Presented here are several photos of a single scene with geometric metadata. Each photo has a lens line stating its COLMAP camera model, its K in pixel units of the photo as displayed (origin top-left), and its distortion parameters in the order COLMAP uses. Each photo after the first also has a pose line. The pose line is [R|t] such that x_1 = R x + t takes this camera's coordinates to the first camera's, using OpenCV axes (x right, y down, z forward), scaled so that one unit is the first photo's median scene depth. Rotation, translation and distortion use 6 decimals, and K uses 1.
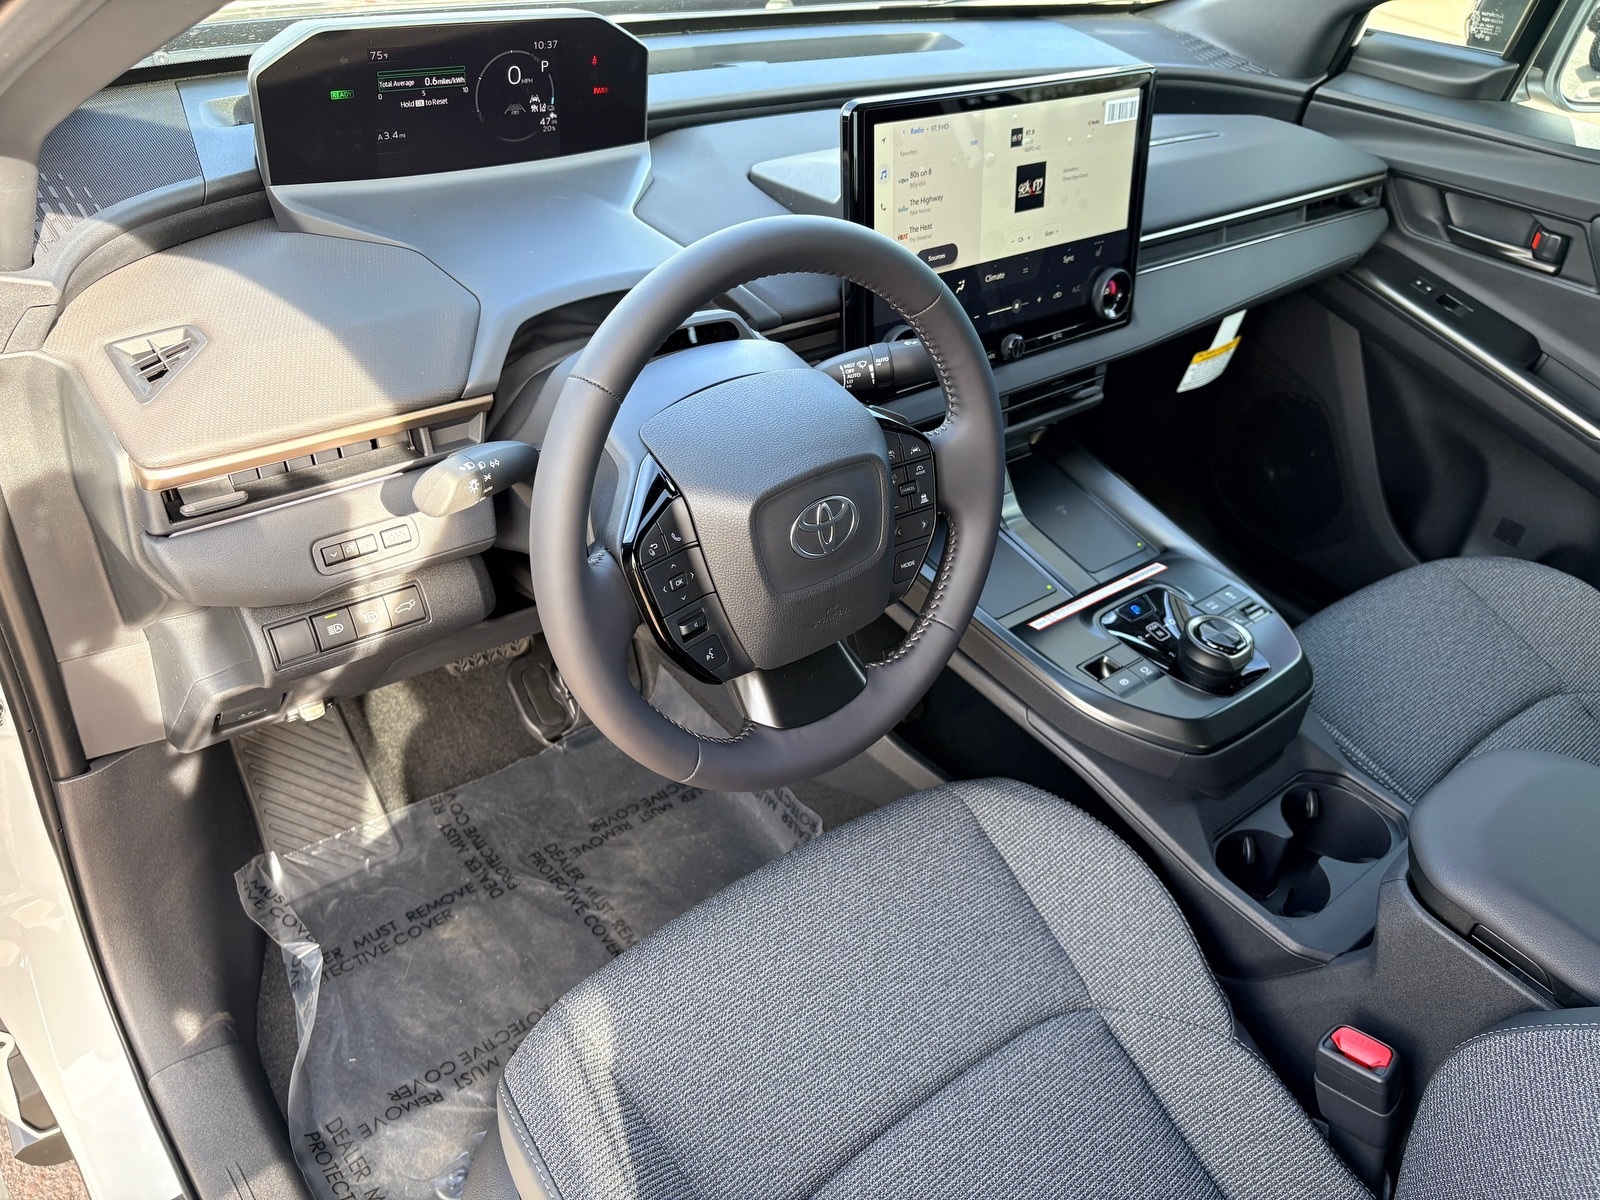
lens RADIAL K [[1220.7, 0, 800.0], [0, 1220.7, 600.0], [0, 0, 1]] dist [0.010538, -0.034148]
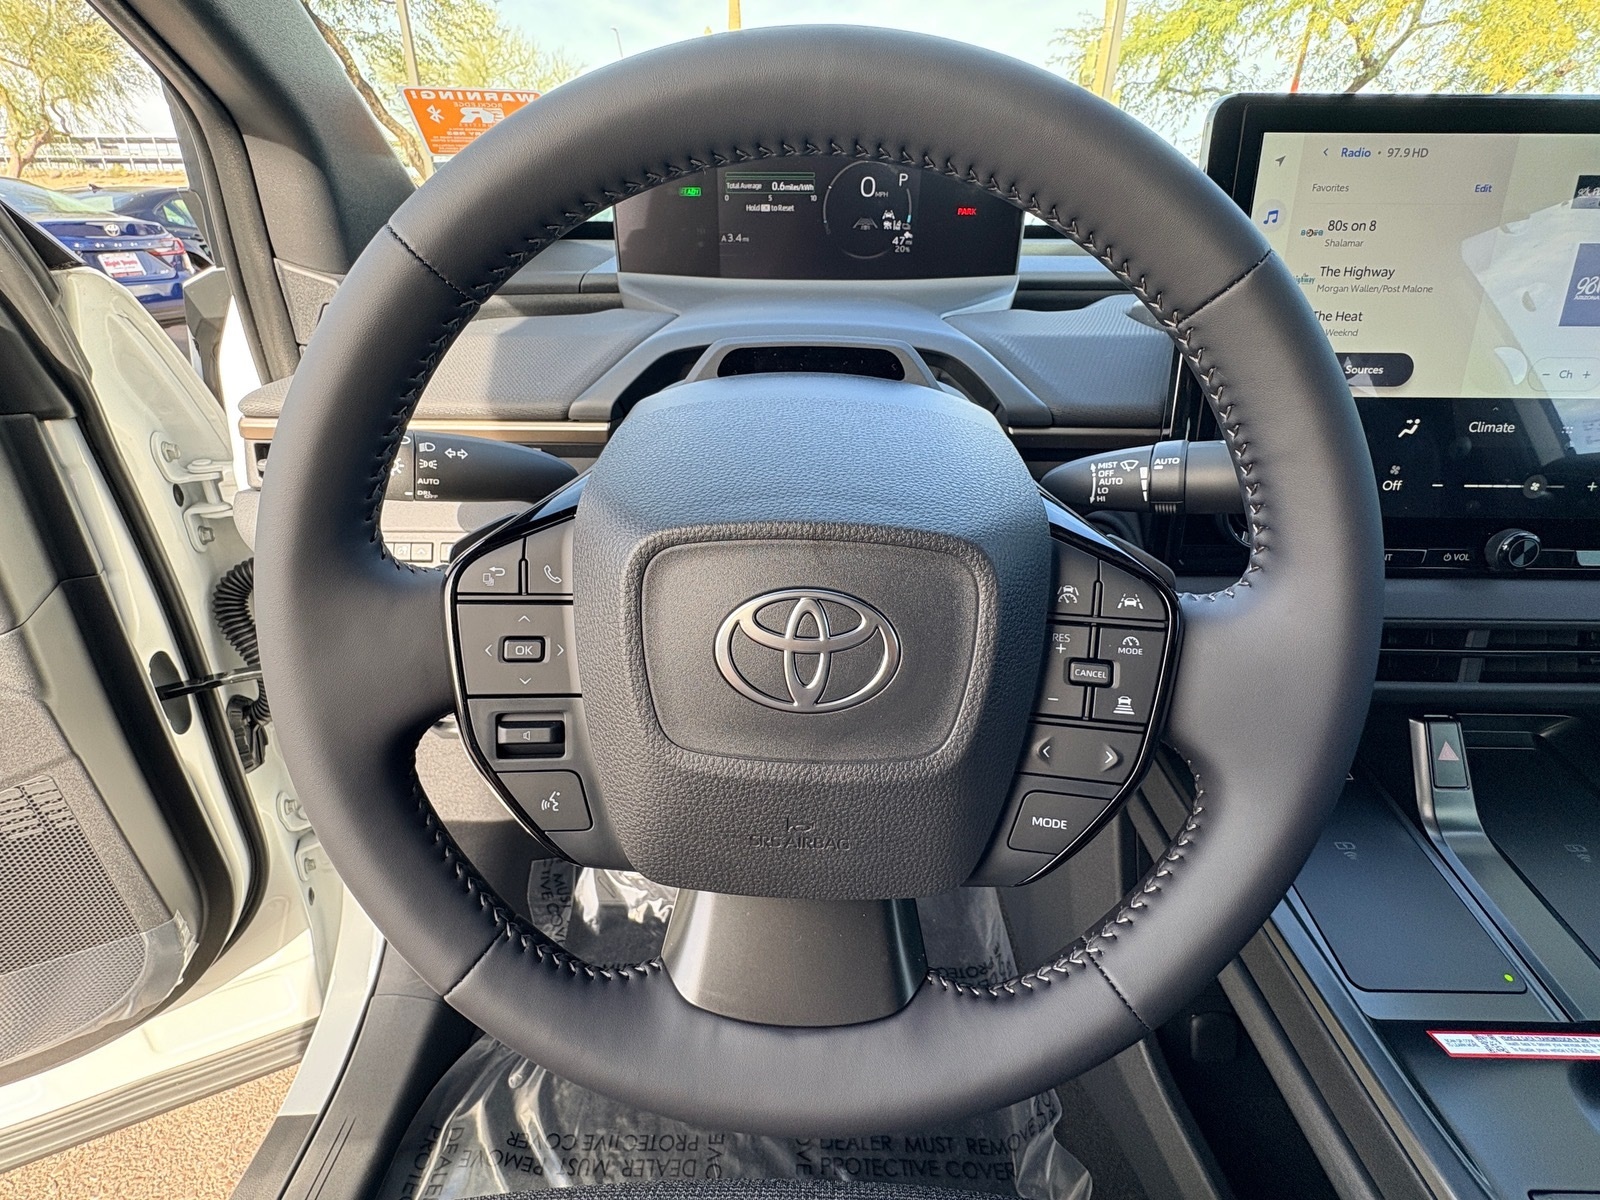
lens RADIAL K [[732.7, 0, 790.3], [0, 732.7, 602.7], [0, 0, 1]] dist [-0.001528, -0.000416]
pose [[0.758144, 0.199574, -0.620797, 0.138649], [-0.325797, 0.940605, -0.095491, -0.034484], [0.564867, 0.274649, 0.778134, 0.546212]]
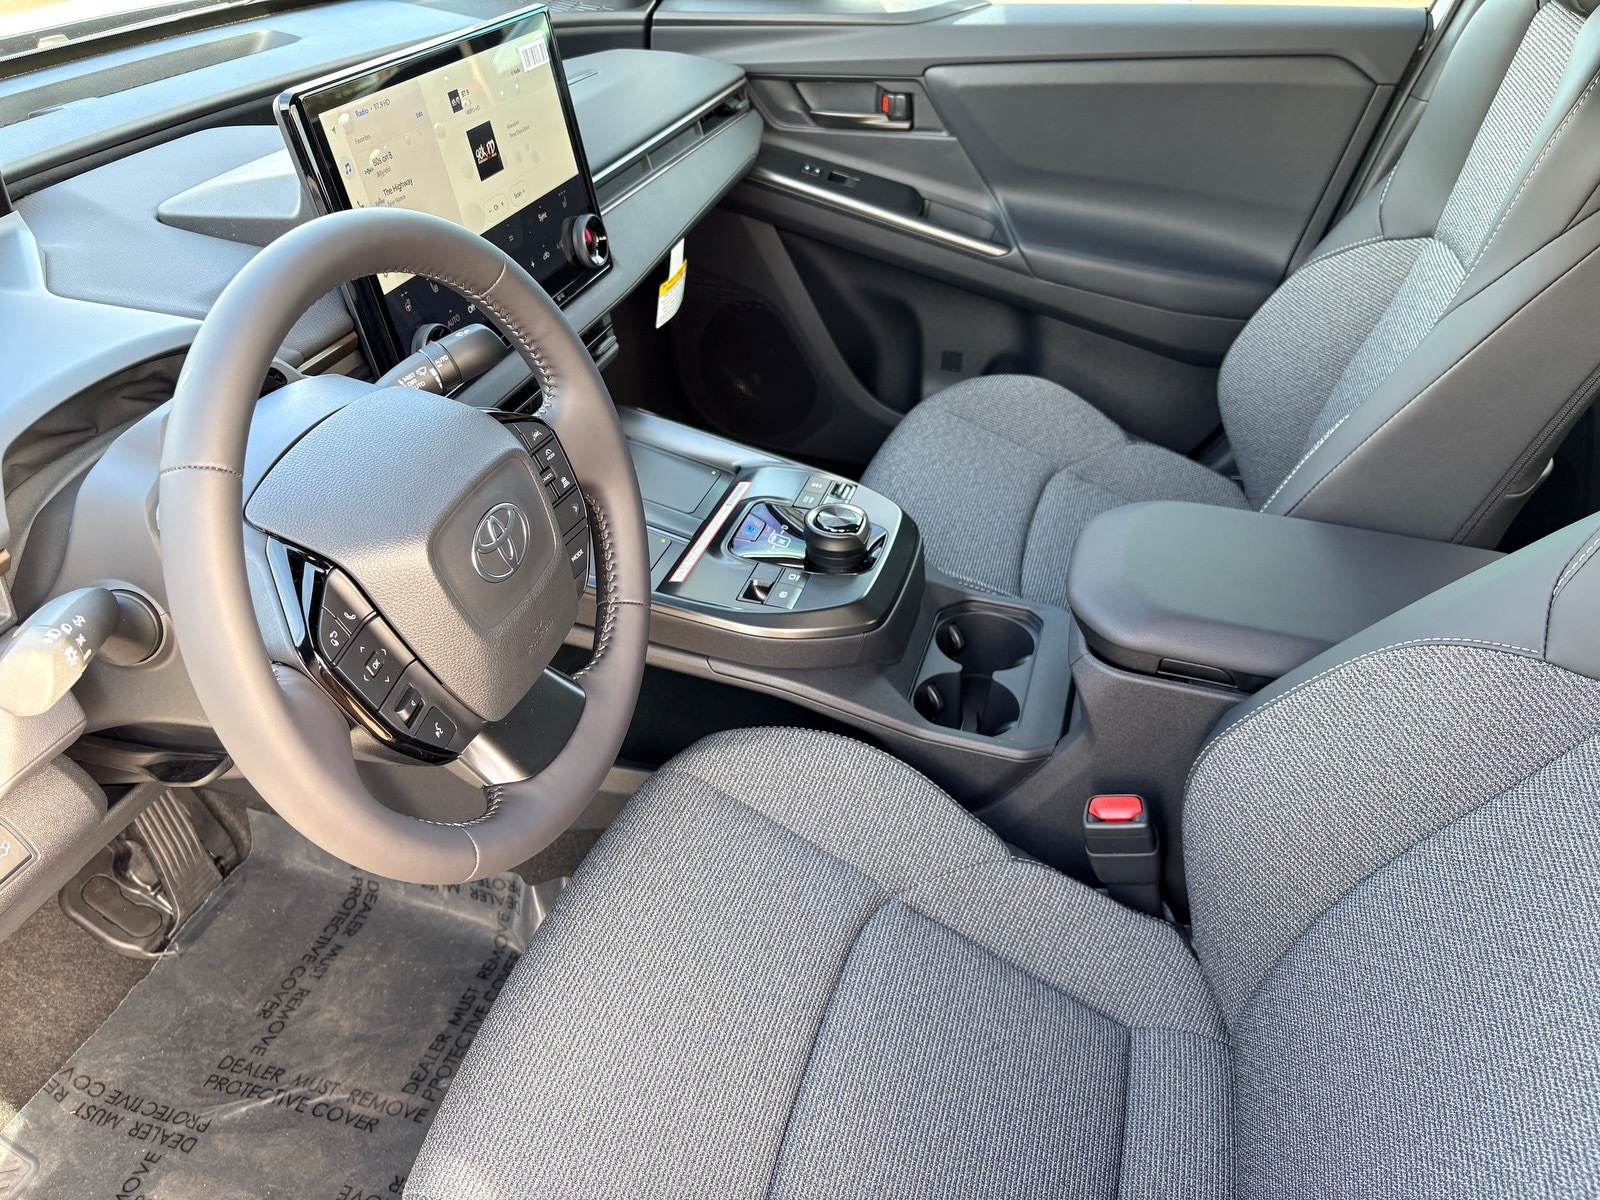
lens RADIAL K [[1220.7, 0, 800.0], [0, 1220.7, 600.0], [0, 0, 1]] dist [0.010538, -0.034148]
pose [[0.826194, -0.386276, 0.410114, -0.128605], [0.384904, 0.918580, 0.089780, -0.012510], [-0.411402, 0.083679, 0.907605, 0.078349]]
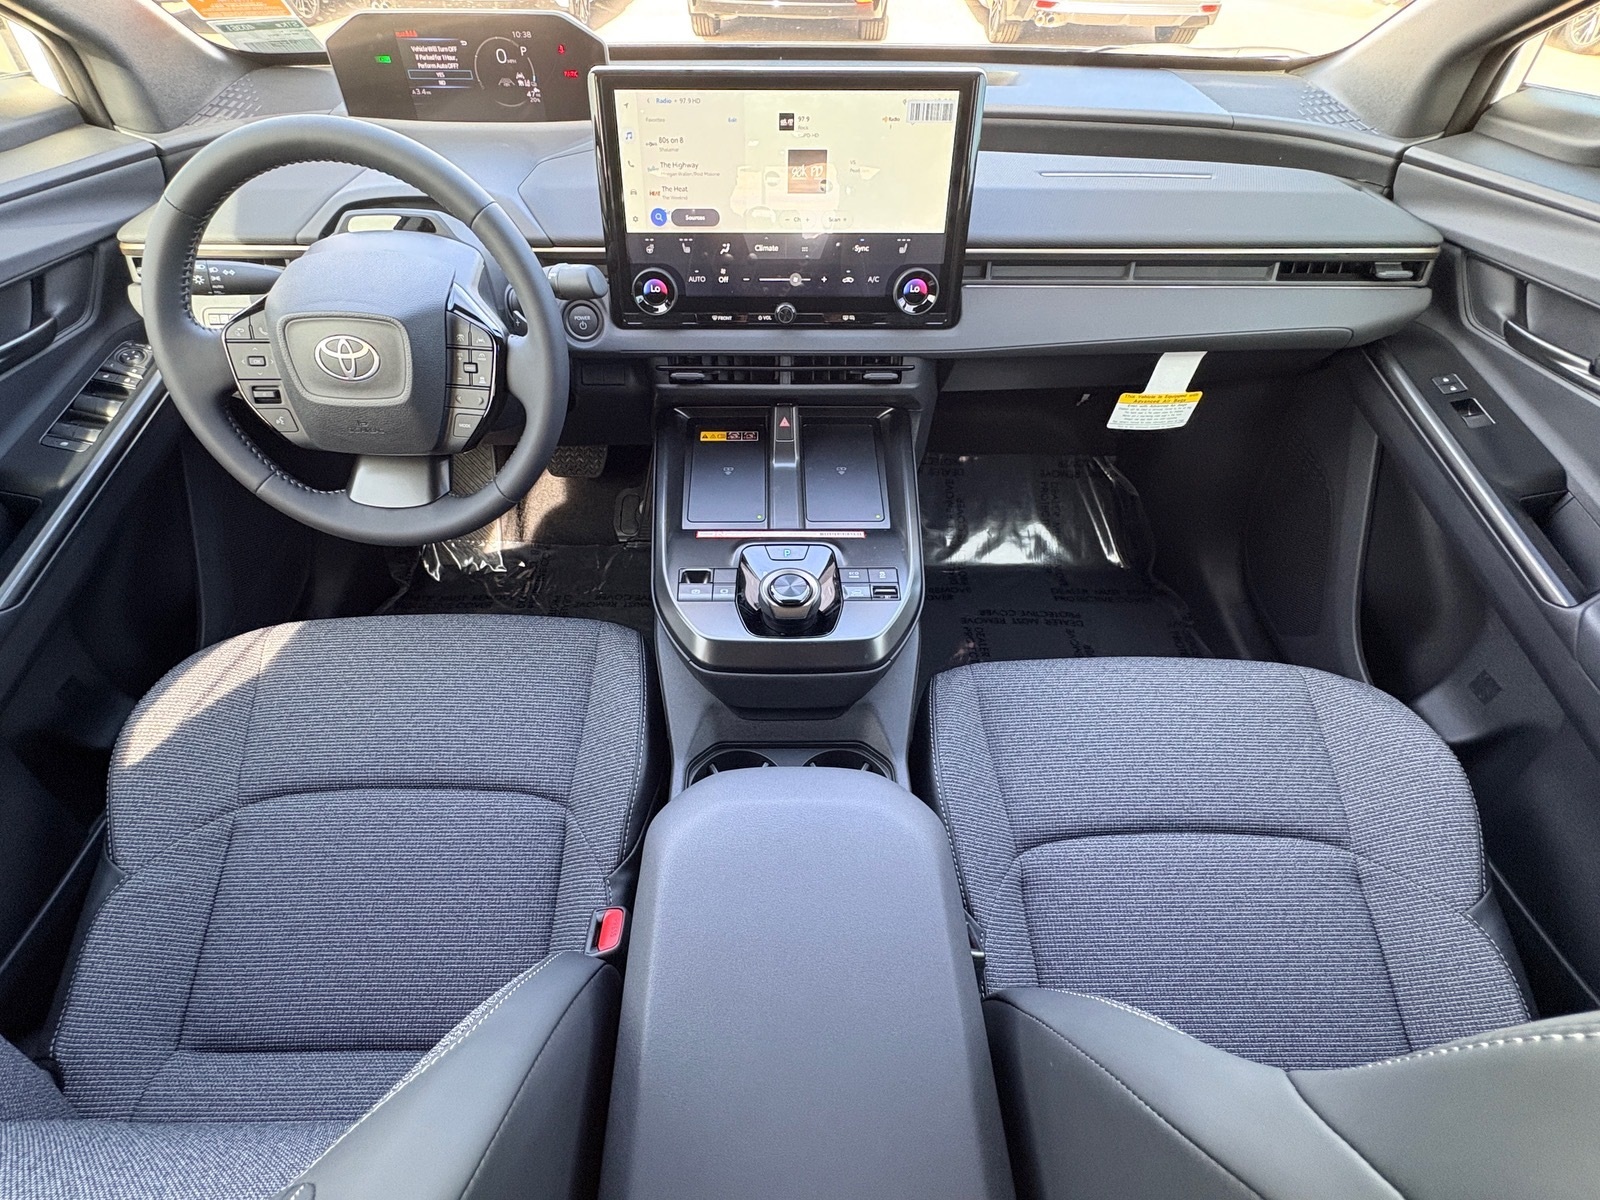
lens RADIAL K [[778.3, 0, 800.0], [0, 778.3, 600.0], [0, 0, 1]] dist [-0.001961, -0.000982]
pose [[0.775835, 0.362832, -0.516171, 0.706120], [-0.315966, 0.931558, 0.179906, -0.090630], [0.546119, 0.023515, 0.837378, 0.387781]]
